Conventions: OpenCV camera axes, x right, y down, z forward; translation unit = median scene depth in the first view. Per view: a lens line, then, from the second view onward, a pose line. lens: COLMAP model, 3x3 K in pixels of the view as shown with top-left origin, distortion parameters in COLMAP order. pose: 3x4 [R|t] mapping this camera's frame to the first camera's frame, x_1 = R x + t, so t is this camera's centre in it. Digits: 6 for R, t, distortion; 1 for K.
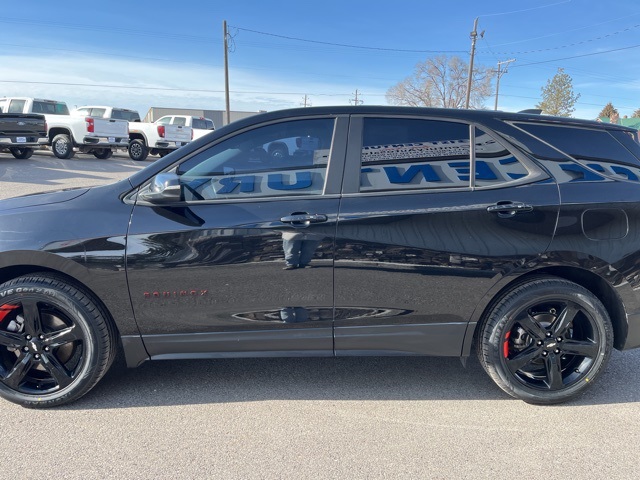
lens RADIAL K [[491.7, 0, 320.0], [0, 491.7, 240.0], [0, 0, 1]] dist [0.086166, -0.120971]
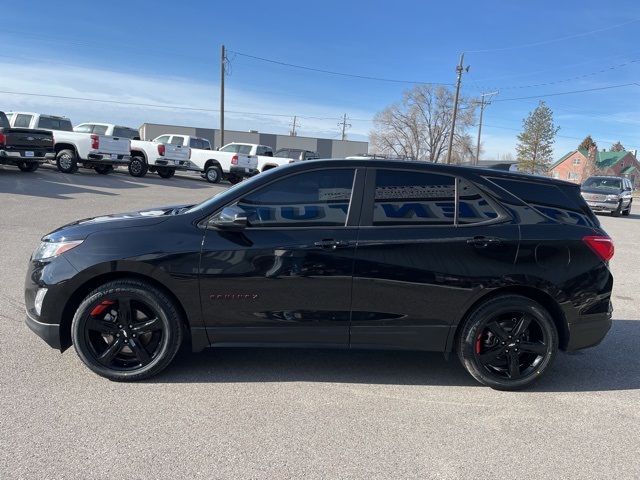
lens RADIAL K [[491.7, 0, 320.0], [0, 491.7, 240.0], [0, 0, 1]] dist [0.086166, -0.120971]
pose [[0.998855, 0.034929, 0.032689, -0.097320], [-0.033626, 0.998650, -0.039595, 0.000726], [-0.034028, 0.038450, 0.998681, -0.306887]]
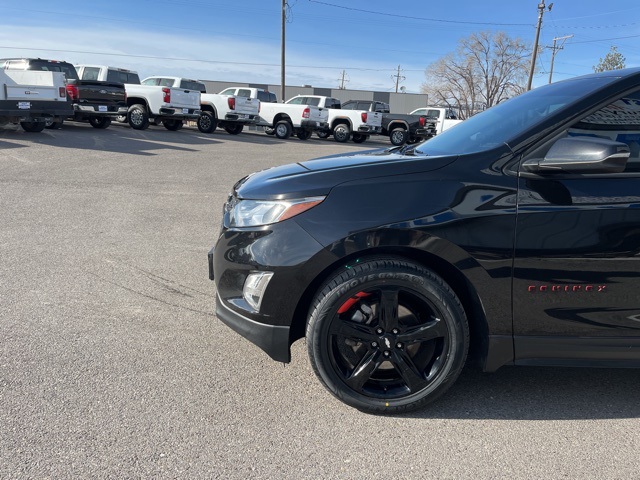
lens RADIAL K [[491.7, 0, 320.0], [0, 491.7, 240.0], [0, 0, 1]] dist [0.086166, -0.120971]
pose [[0.998113, 0.033854, -0.051226, -0.582752], [-0.031563, 0.998493, 0.044884, 0.005520], [0.052669, -0.043182, 0.997678, 0.149343]]
